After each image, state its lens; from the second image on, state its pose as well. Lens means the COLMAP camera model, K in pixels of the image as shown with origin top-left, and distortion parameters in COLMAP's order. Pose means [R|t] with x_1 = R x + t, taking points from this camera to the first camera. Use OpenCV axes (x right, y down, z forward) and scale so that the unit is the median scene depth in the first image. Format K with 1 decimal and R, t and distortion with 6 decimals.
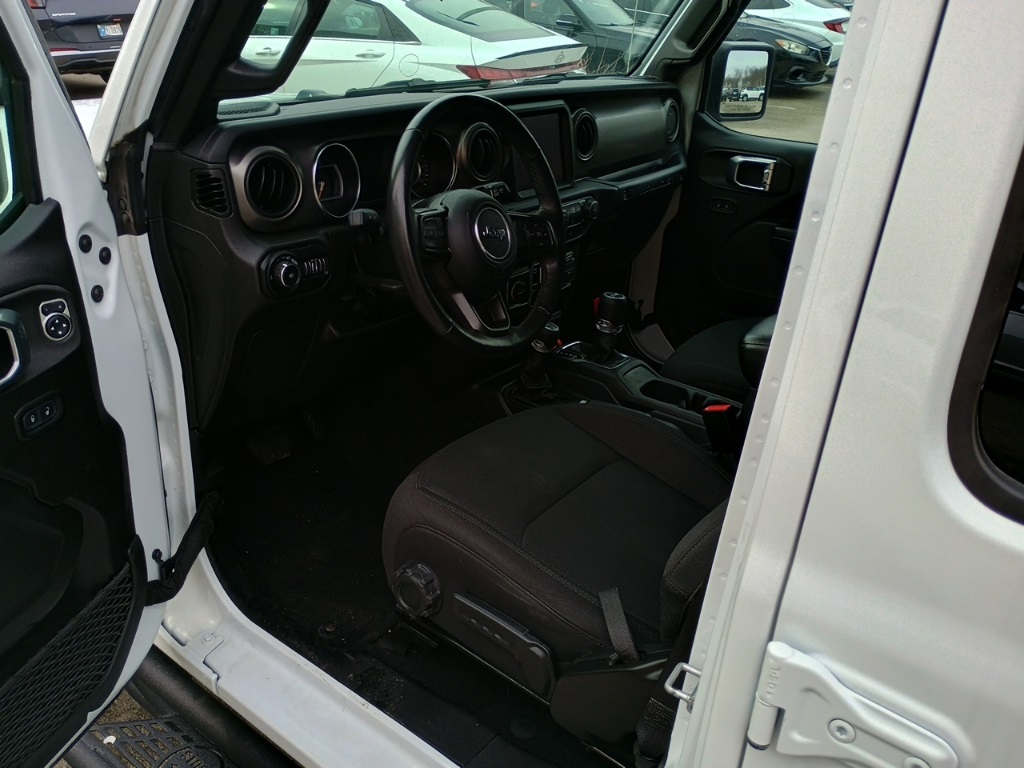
lens RADIAL K [[881.2, 0, 514.5], [0, 881.2, 384.4], [0, 0, 1]] dist [0.075452, -0.088267]
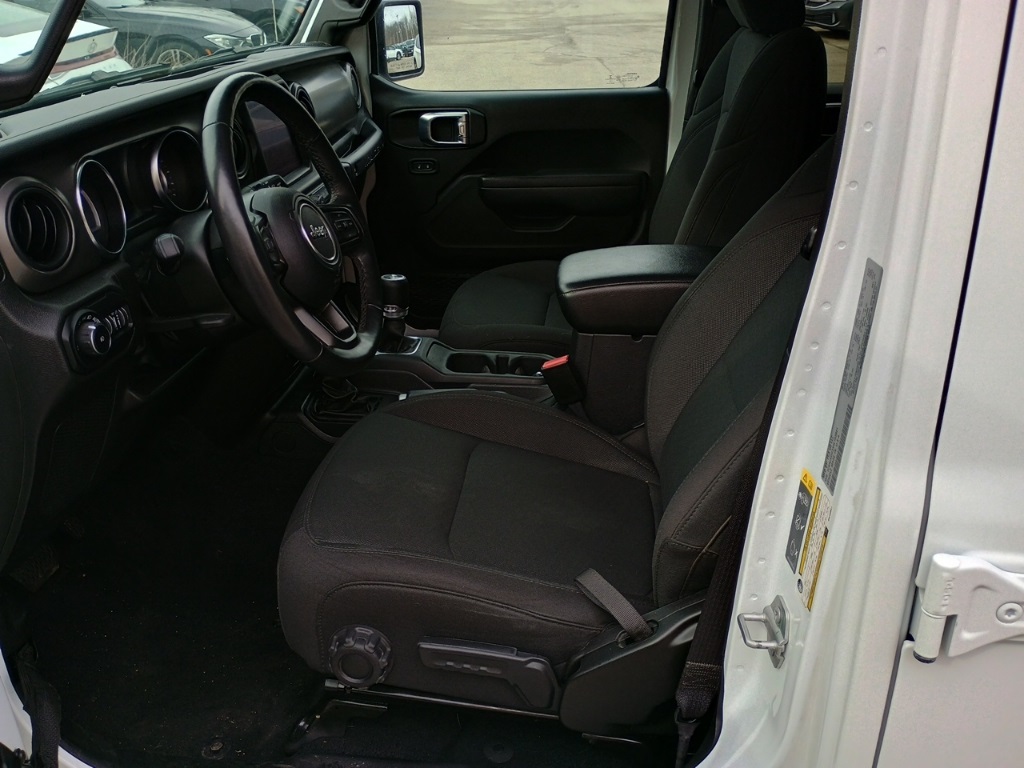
lens RADIAL K [[881.2, 0, 514.5], [0, 881.2, 384.4], [0, 0, 1]] dist [0.075452, -0.088267]
pose [[0.874878, -0.276582, 0.397608, -0.225134], [0.264752, 0.960510, 0.085597, -0.049564], [-0.405581, 0.030380, 0.913554, 0.135887]]
